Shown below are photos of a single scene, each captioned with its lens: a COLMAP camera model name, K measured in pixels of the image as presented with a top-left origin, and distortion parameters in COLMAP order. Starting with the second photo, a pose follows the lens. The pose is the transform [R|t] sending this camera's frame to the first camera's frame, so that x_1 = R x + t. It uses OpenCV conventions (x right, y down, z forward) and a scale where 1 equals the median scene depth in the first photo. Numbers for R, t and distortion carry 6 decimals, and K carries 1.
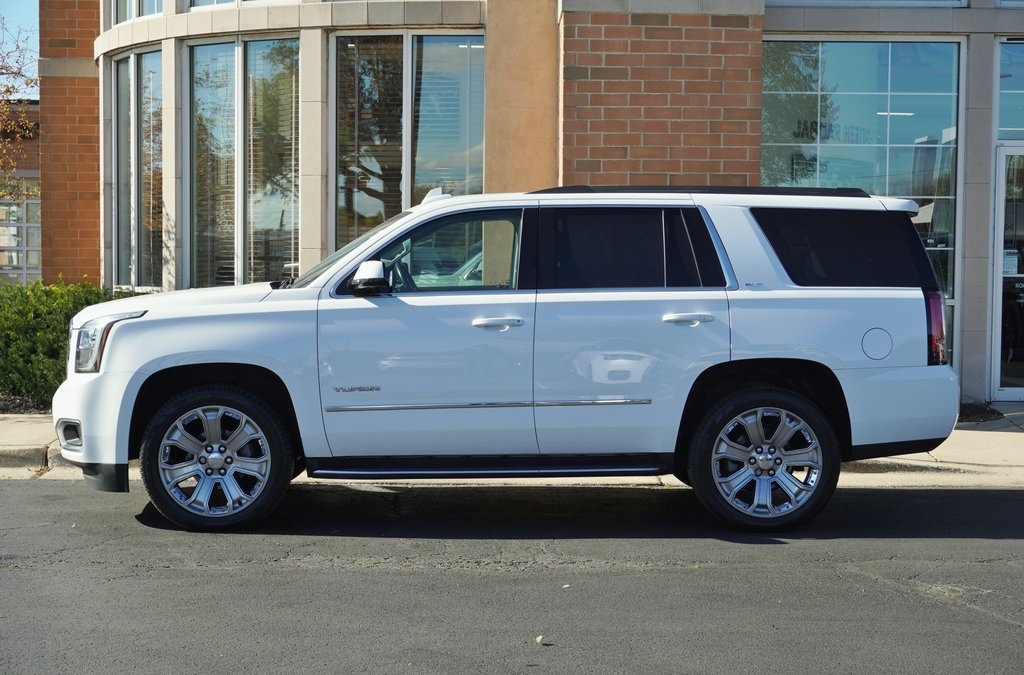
lens RADIAL K [[1788.3, 0, 511.2], [0, 1788.3, 339.9], [0, 0, 1]] dist [0.003698, 0.000000]
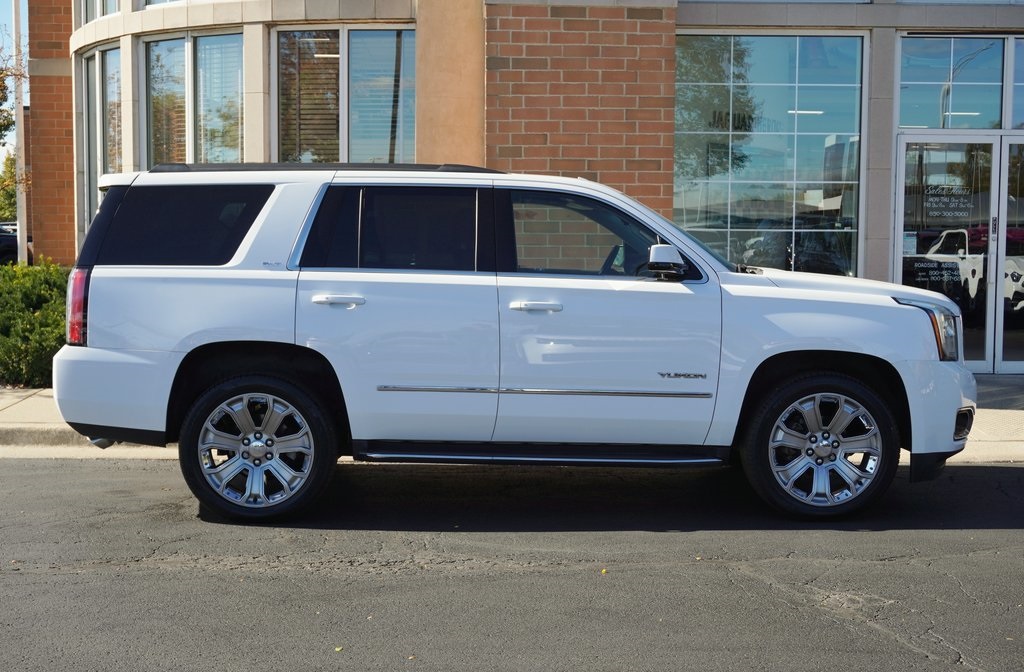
lens RADIAL K [[1414.1, 0, 517.4], [0, 1414.1, 334.7], [0, 0, 1]] dist [-0.006578, 0.000000]
pose [[0.999984, -0.001742, 0.005289, 0.040724], [0.001629, 0.999772, 0.021313, -0.007187], [-0.005325, -0.021305, 0.999759, 0.158442]]
